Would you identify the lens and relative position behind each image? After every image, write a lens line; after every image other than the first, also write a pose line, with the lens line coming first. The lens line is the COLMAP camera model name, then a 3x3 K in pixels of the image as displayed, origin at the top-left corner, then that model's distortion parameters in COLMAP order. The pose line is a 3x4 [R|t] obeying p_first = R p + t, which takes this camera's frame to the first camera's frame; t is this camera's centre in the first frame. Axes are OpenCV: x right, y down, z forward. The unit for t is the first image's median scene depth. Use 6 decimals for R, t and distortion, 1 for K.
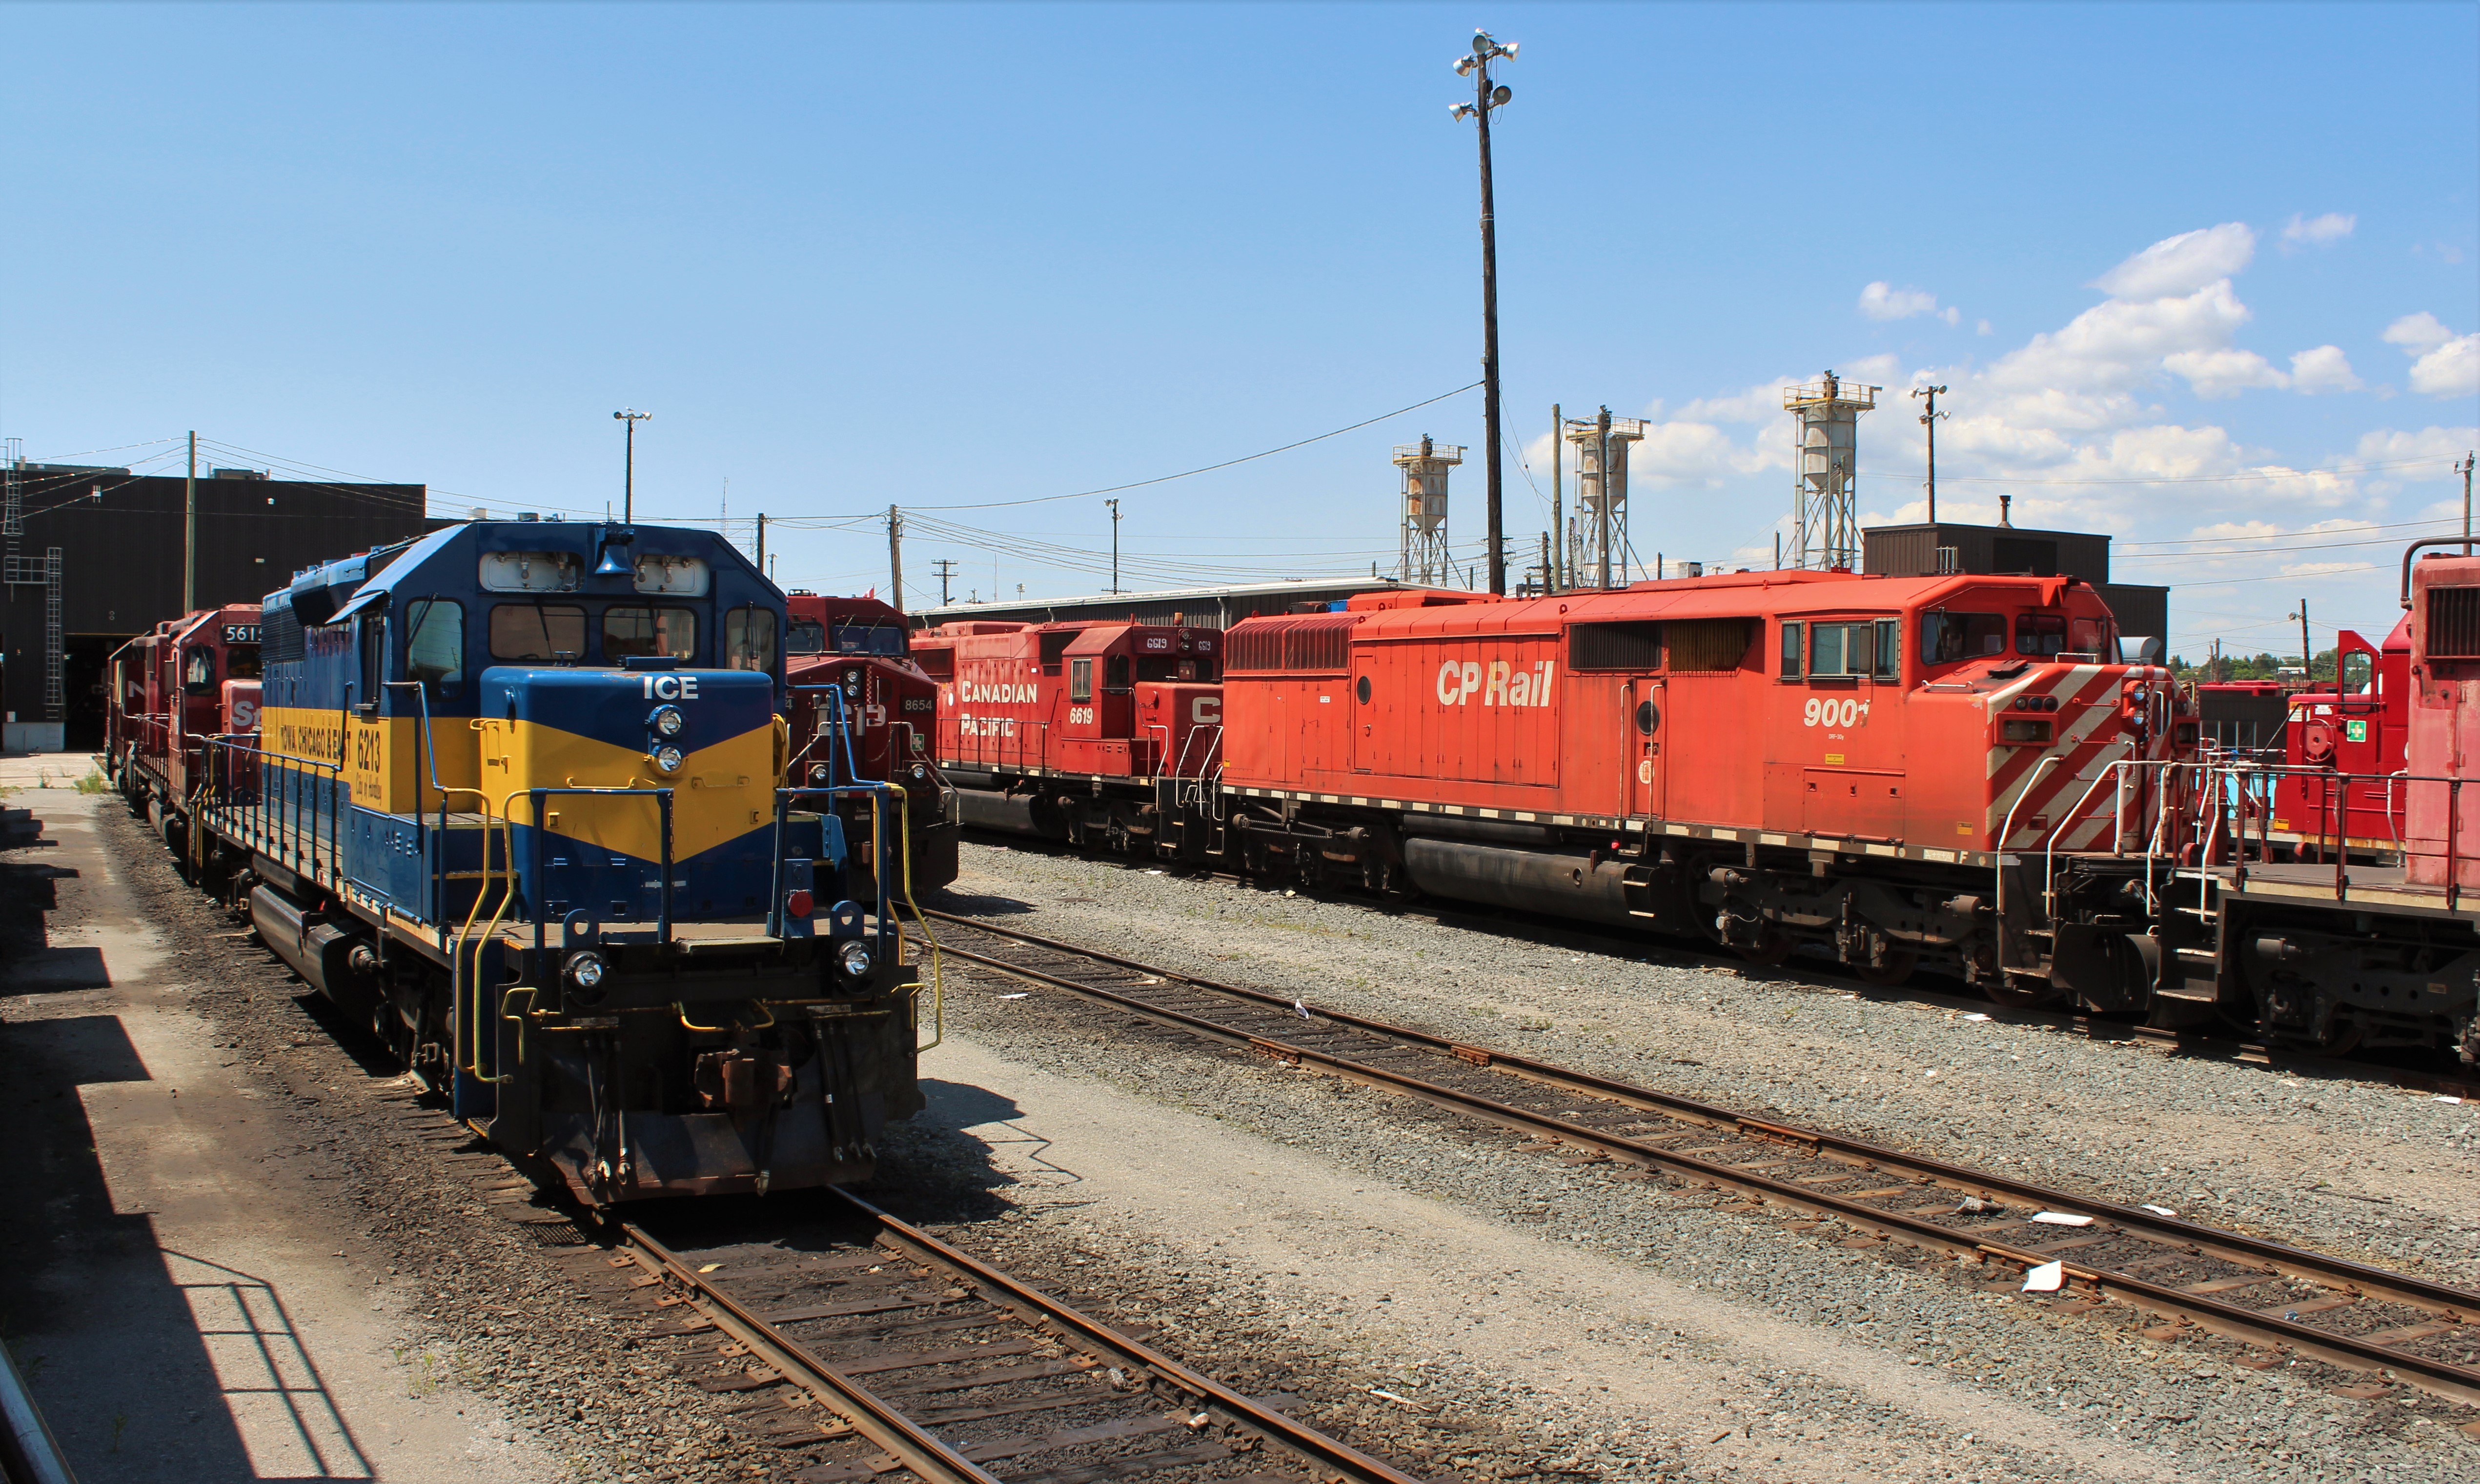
lens RADIAL K [[2523.1, 0, 1237.6], [0, 2523.1, 795.5], [0, 0, 1]] dist [-0.285380, 0.958956]
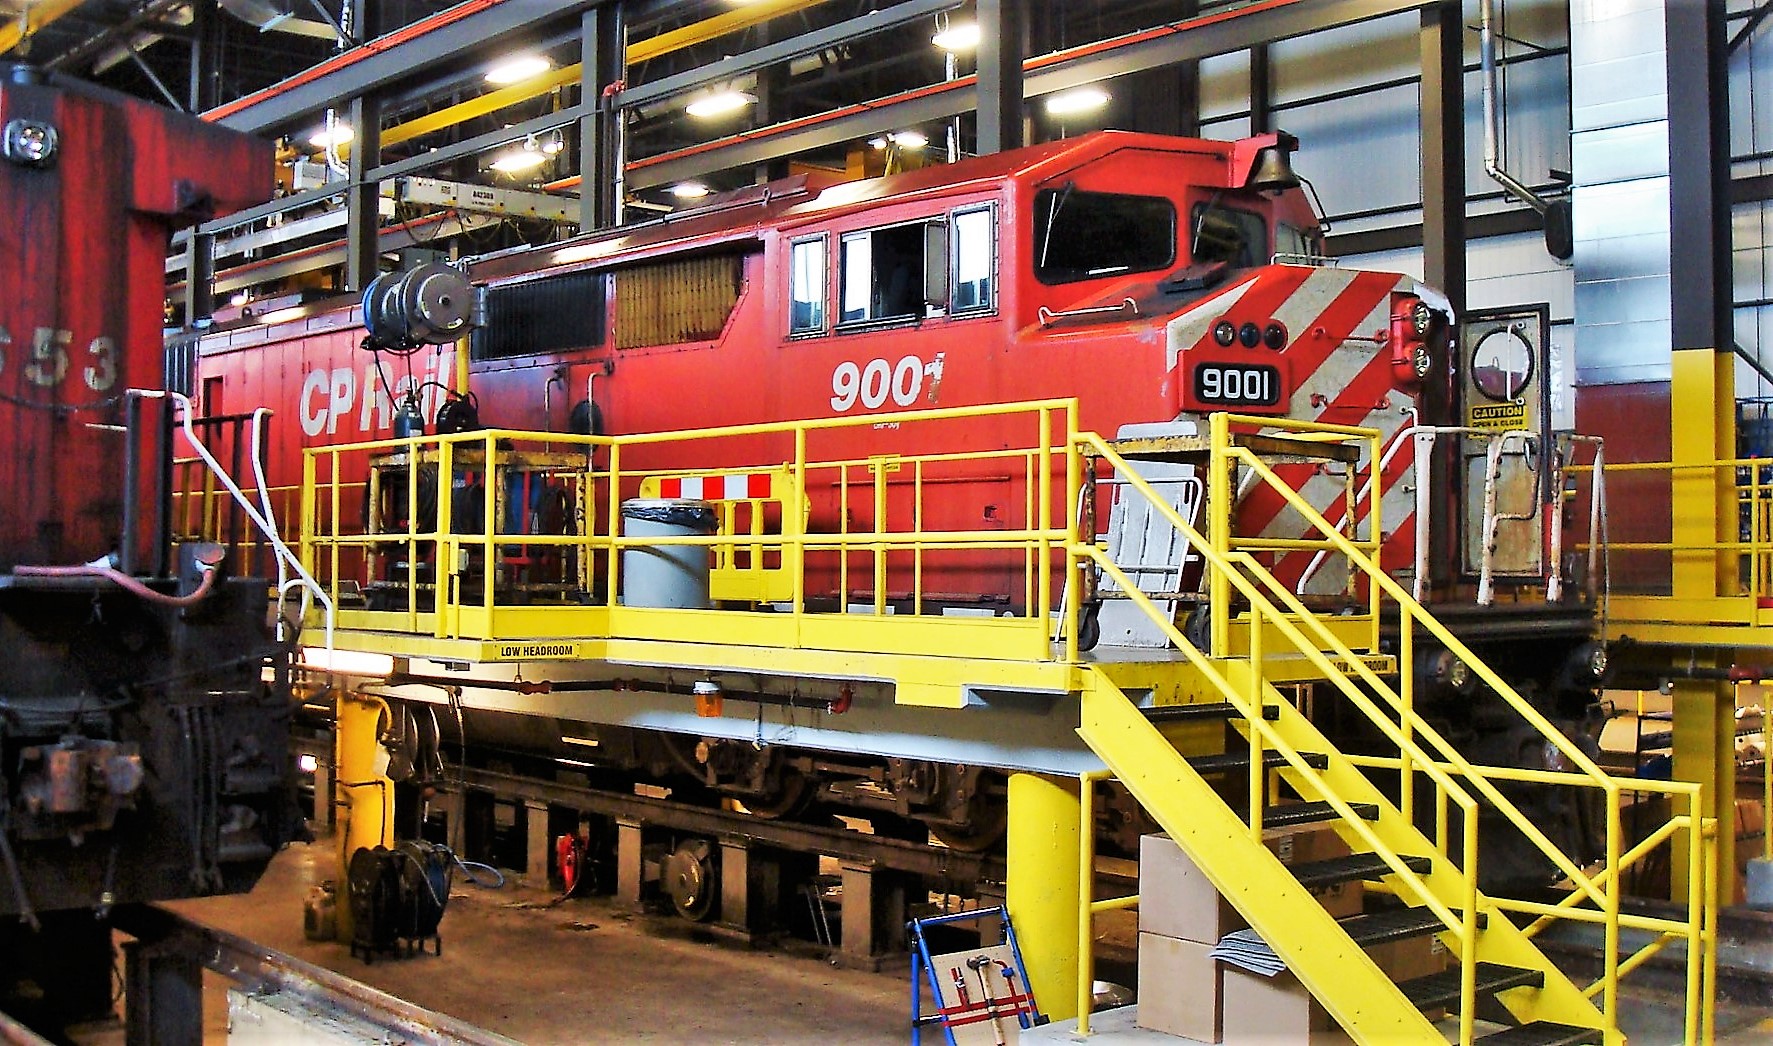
lens RADIAL K [[2042.8, 0, 886.5], [0, 2042.8, 523.0], [0, 0, 1]] dist [0.152571, -1.153569]
pose [[0.970909, -0.012785, 0.239107, 0.106789], [0.024902, 0.998550, -0.047726, 0.018613], [-0.238151, 0.052292, 0.969820, 0.455712]]
